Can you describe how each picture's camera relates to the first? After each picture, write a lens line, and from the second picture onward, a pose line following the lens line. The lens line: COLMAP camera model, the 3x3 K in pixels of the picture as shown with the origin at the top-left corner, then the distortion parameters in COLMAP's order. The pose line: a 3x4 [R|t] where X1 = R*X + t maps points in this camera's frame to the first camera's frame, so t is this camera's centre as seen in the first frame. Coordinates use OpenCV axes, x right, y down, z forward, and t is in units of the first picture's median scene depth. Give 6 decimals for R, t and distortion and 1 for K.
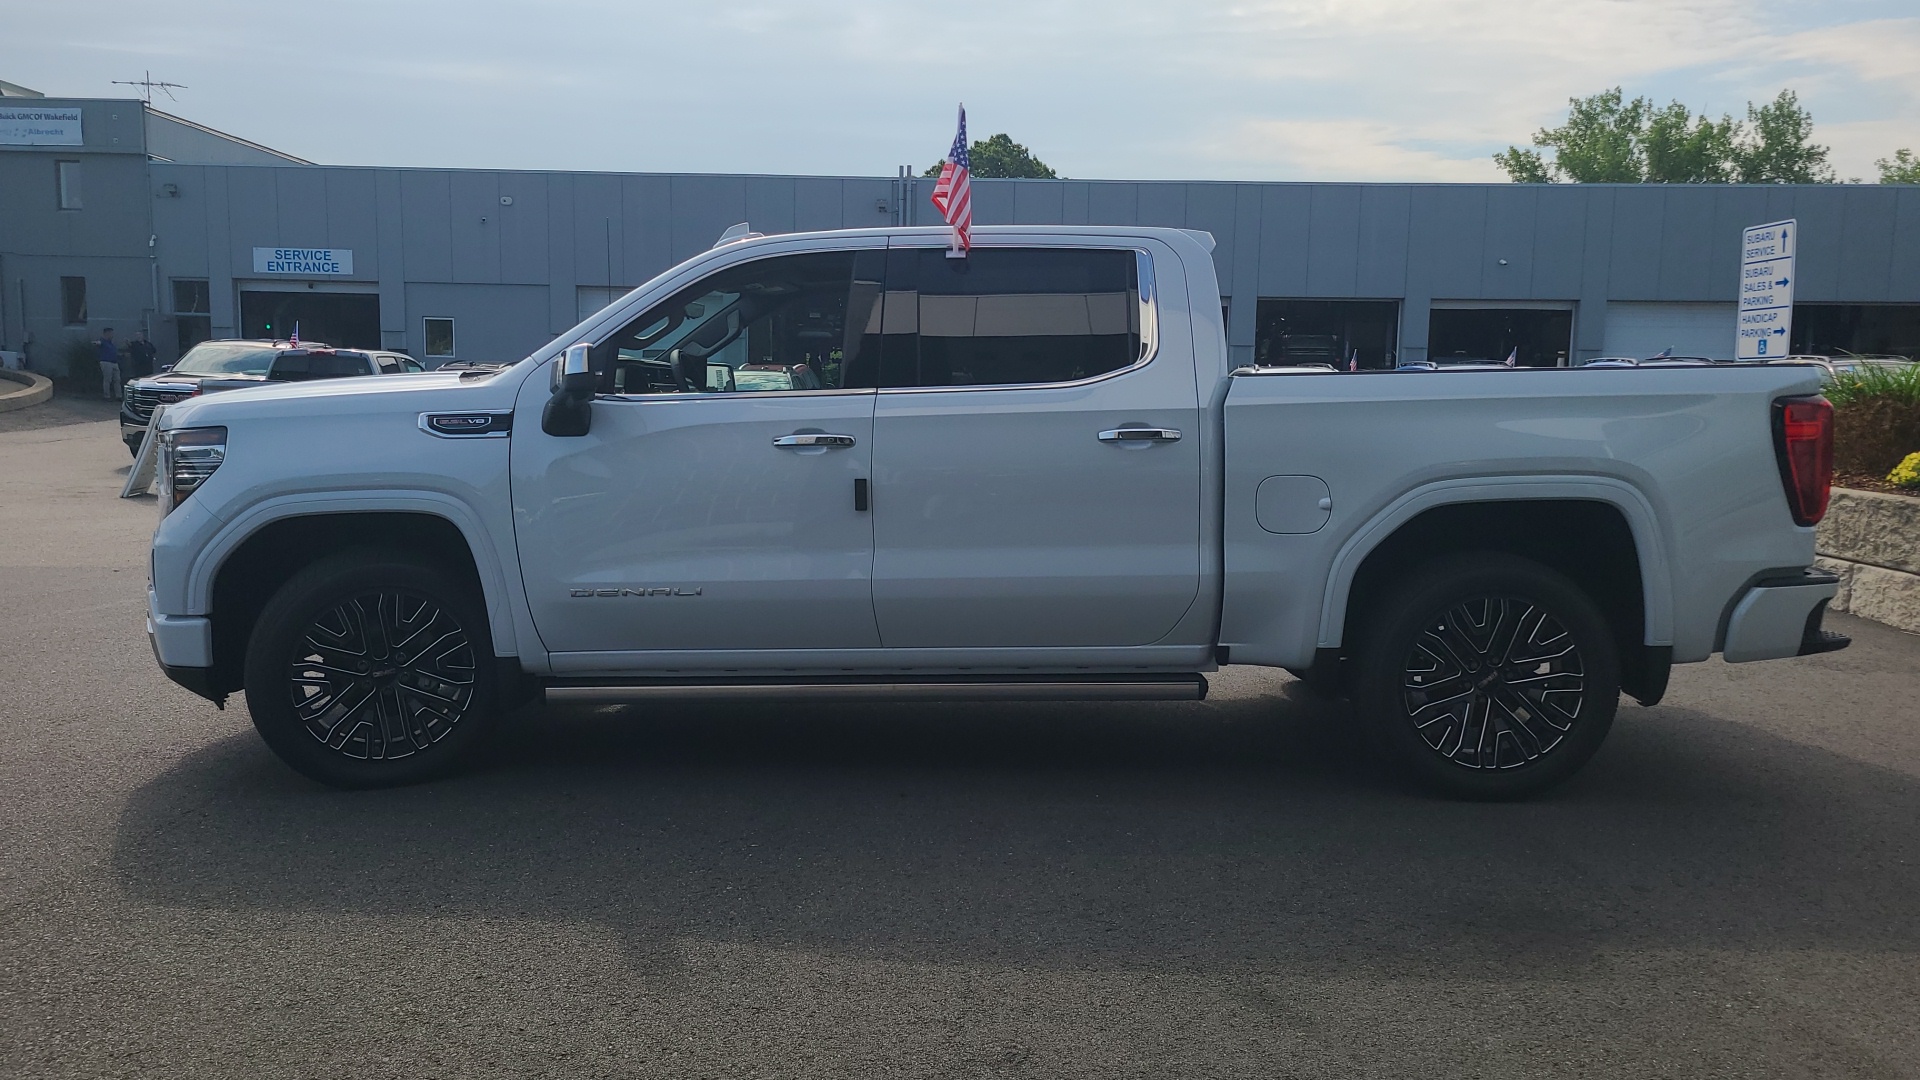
lens RADIAL K [[1435.2, 0, 912.7], [0, 1435.2, 543.7], [0, 0, 1]] dist [0.038915, -0.032429]
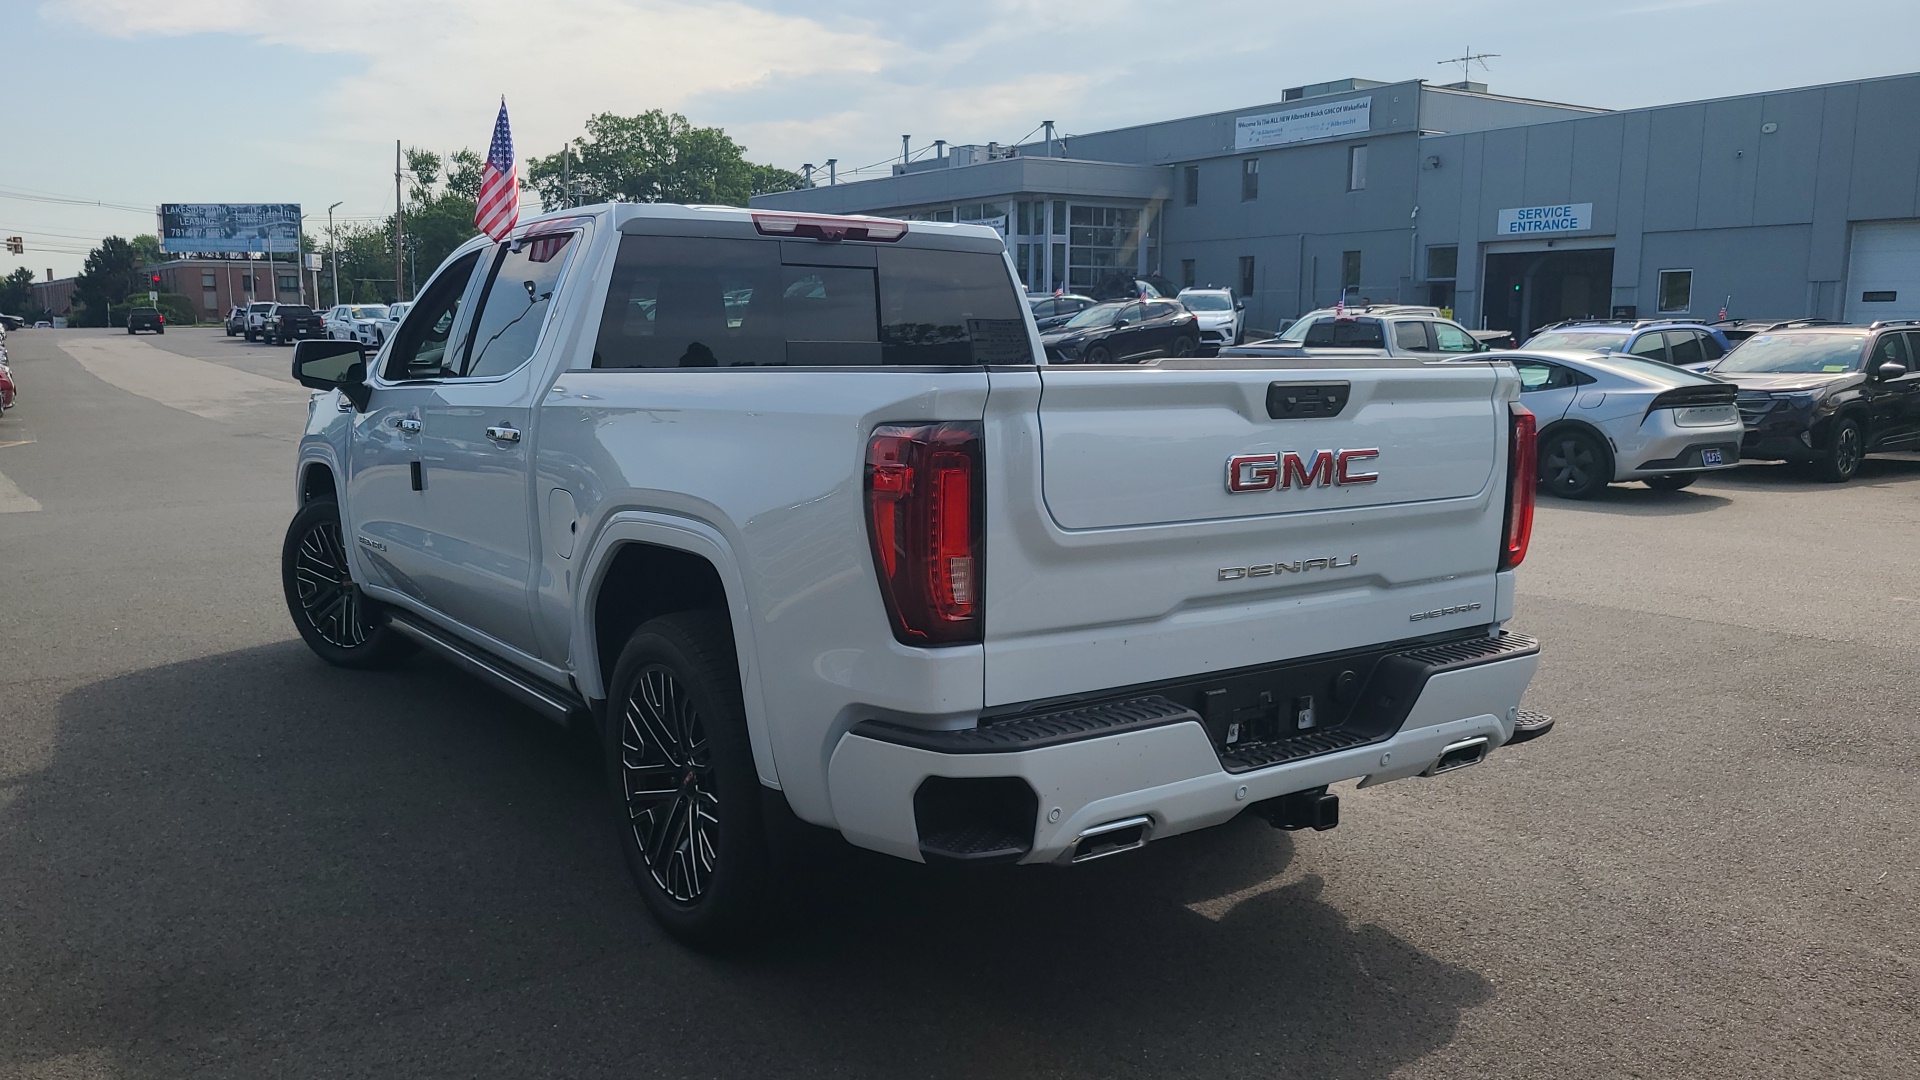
lens RADIAL K [[1435.2, 0, 948.6], [0, 1435.2, 552.6], [0, 0, 1]] dist [0.038915, -0.032429]
pose [[0.581089, 0.108933, -0.806517, 1.012857], [-0.079630, 0.993857, 0.076864, -0.085321], [0.809935, 0.019558, 0.586193, 0.634605]]
